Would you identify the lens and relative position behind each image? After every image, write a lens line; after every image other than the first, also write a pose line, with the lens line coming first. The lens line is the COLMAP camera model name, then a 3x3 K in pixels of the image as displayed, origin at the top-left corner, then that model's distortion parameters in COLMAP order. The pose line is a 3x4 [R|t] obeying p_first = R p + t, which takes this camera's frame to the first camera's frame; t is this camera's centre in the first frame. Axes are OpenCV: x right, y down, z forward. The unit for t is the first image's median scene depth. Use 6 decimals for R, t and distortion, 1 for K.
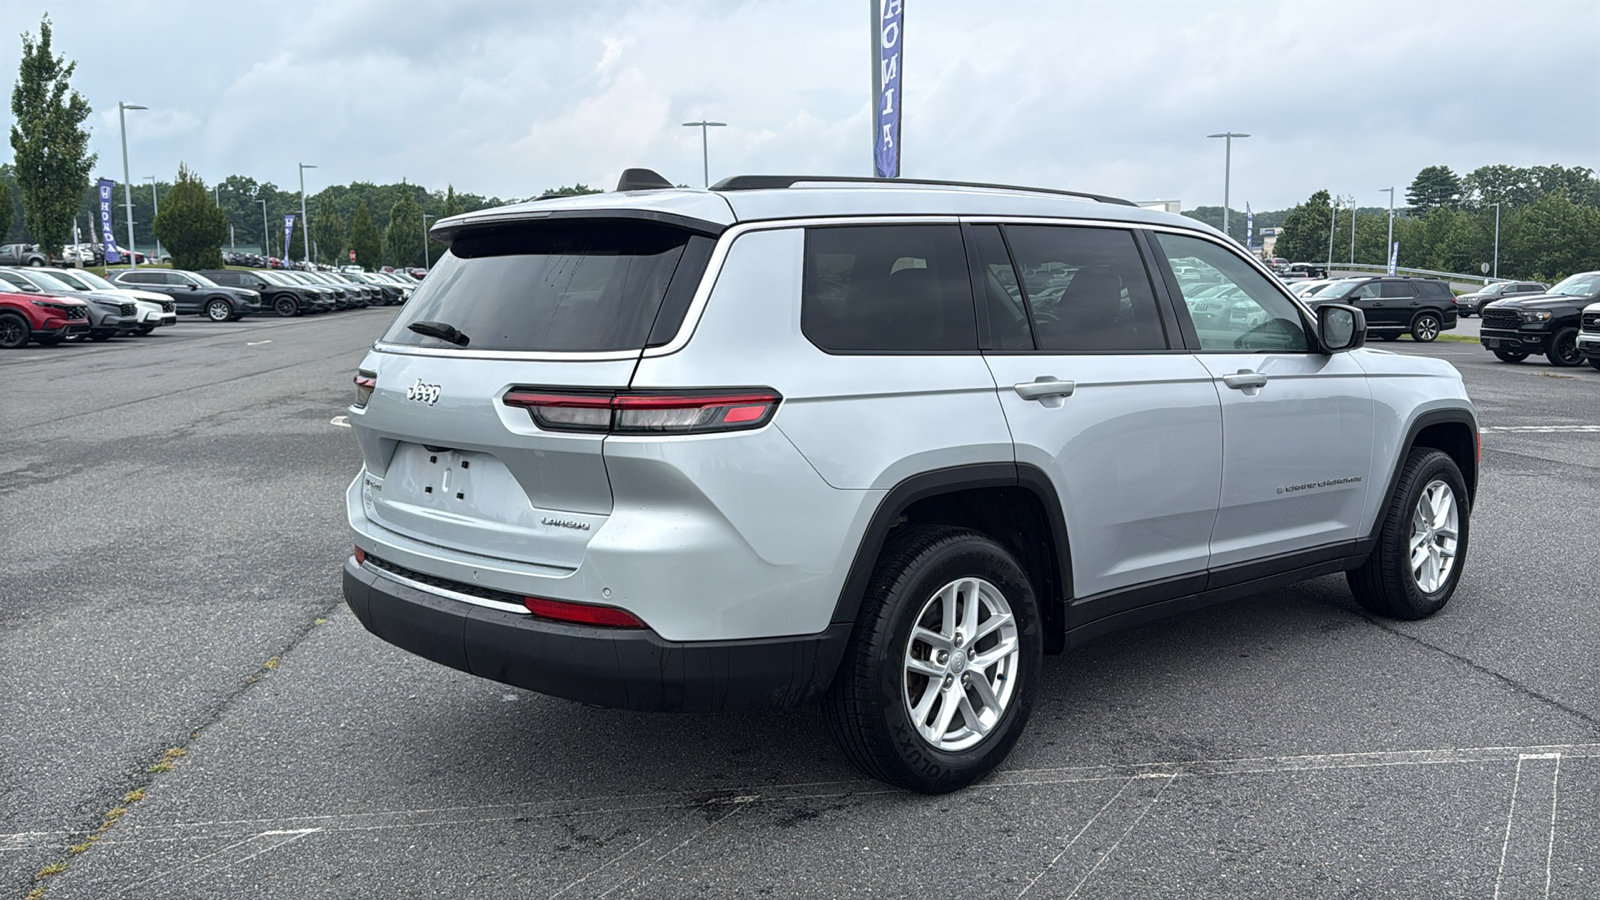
lens RADIAL K [[1381.5, 0, 807.2], [0, 1381.5, 450.4], [0, 0, 1]] dist [0.136551, -0.231680]
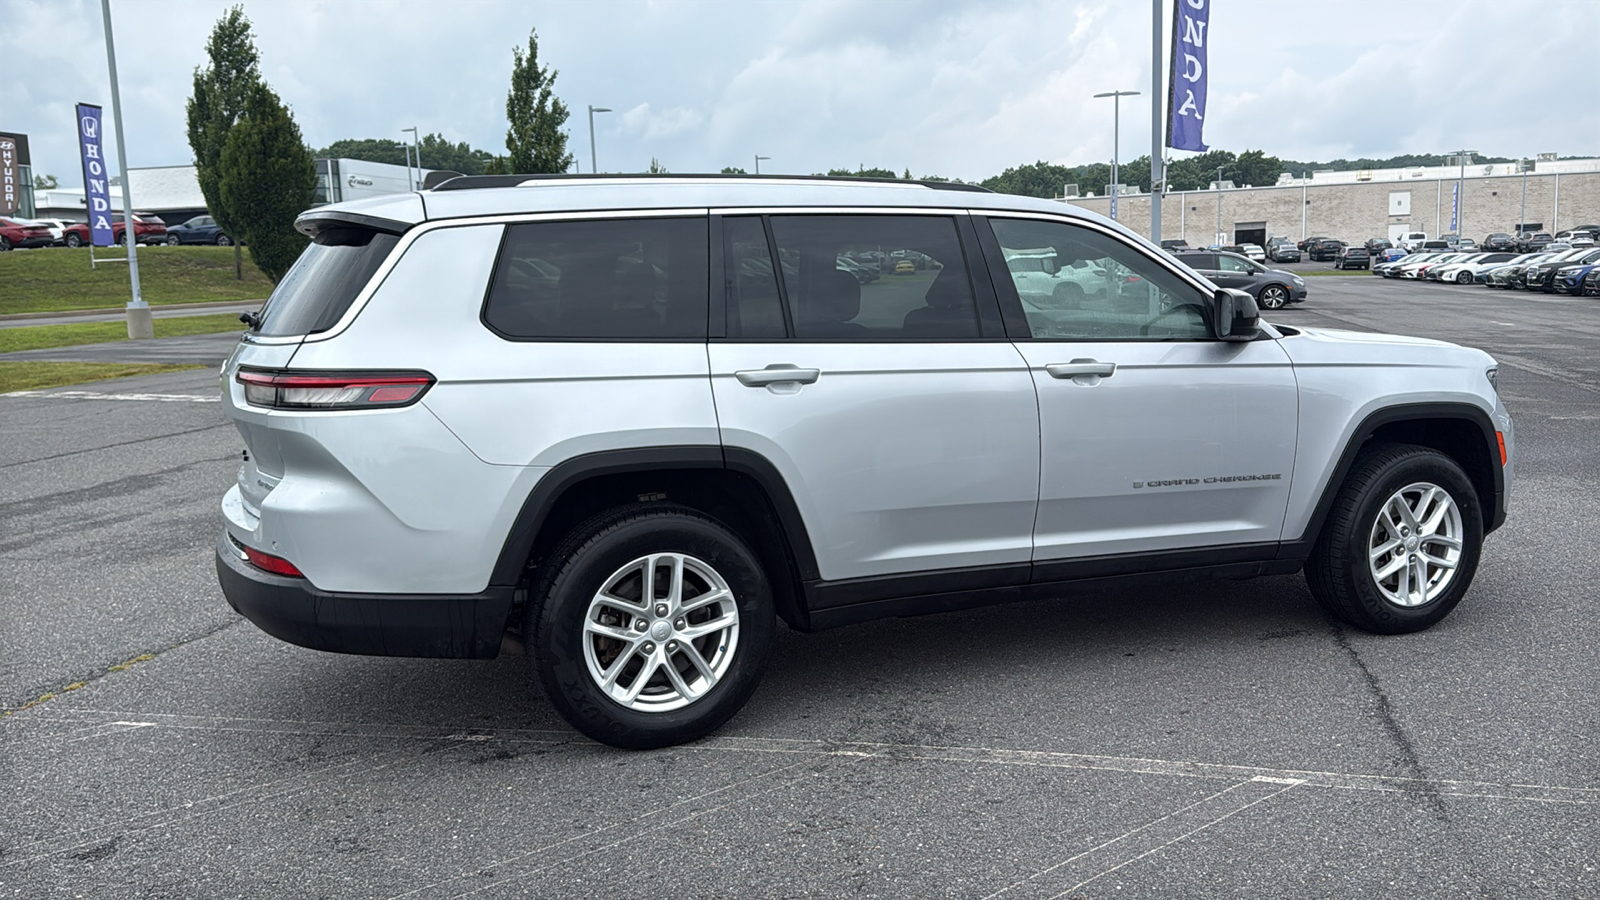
lens RADIAL K [[1364.2, 0, 800.0], [0, 1364.2, 485.8], [0, 0, 1]] dist [0.155141, -0.310065]
pose [[0.942642, 0.041154, -0.331260, 0.462197], [-0.026798, 0.998498, 0.047788, -0.010287], [0.332729, -0.036170, 0.942329, 0.037374]]
